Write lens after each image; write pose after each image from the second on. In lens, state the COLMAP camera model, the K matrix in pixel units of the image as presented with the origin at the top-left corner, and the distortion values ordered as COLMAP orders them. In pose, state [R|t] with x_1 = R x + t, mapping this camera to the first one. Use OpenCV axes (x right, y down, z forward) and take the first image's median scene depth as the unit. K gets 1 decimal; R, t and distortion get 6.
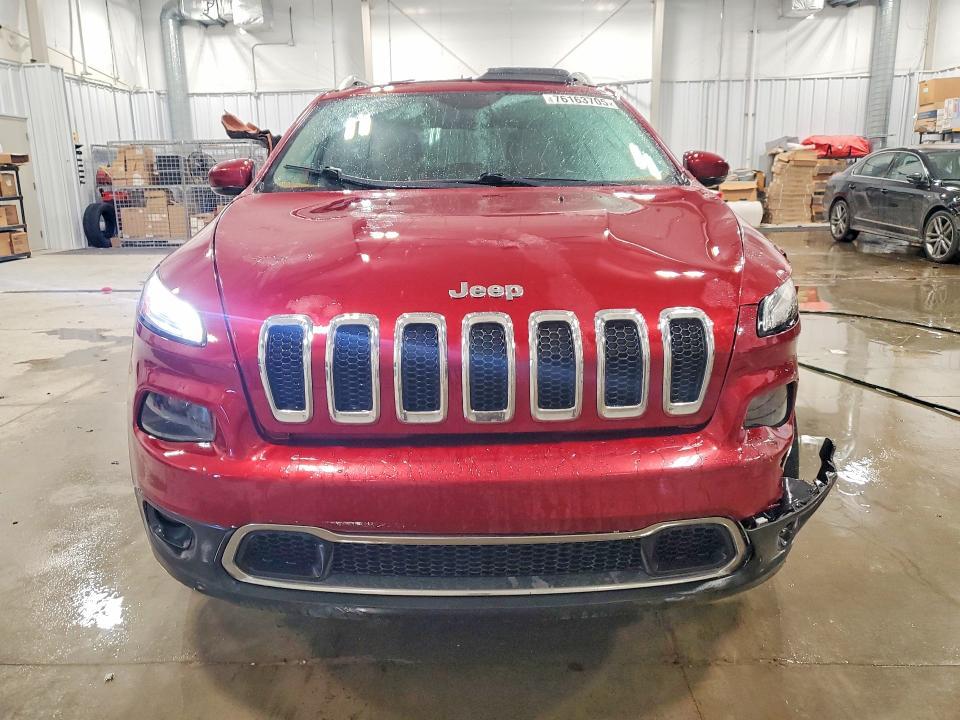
lens RADIAL K [[745.9, 0, 477.5], [0, 745.9, 352.6], [0, 0, 1]] dist [0.040402, -0.011549]
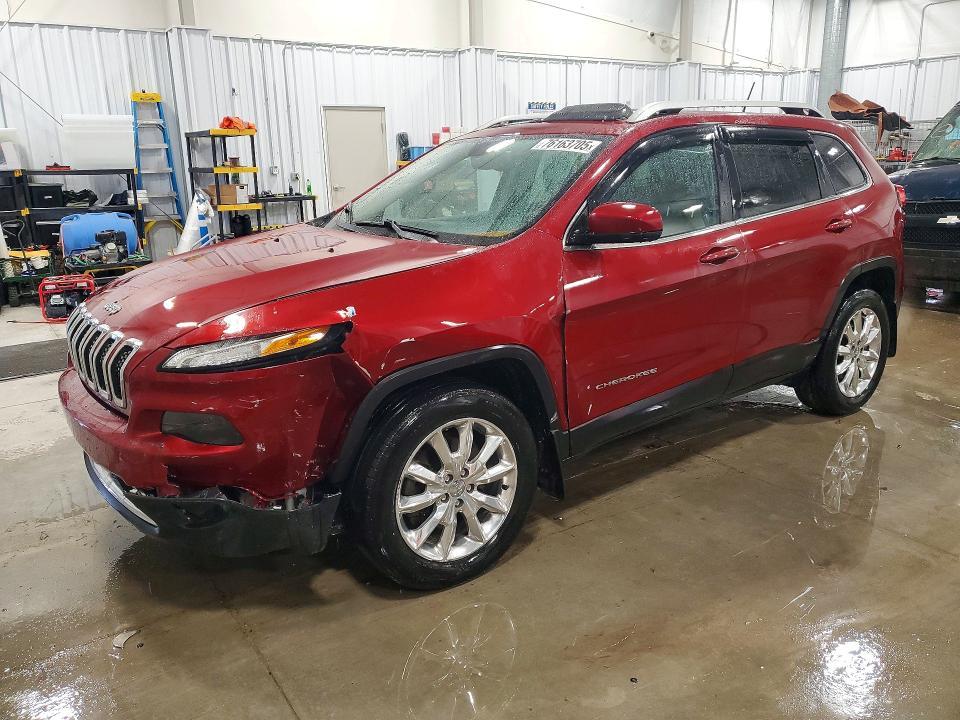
lens RADIAL K [[745.9, 0, 477.4], [0, 745.9, 363.0], [0, 0, 1]] dist [0.040402, -0.011549]
pose [[0.624098, 0.209603, -0.752708, 0.156437], [-0.169037, 0.976753, 0.131837, -0.029637], [0.762842, 0.044956, 0.645020, 0.044716]]
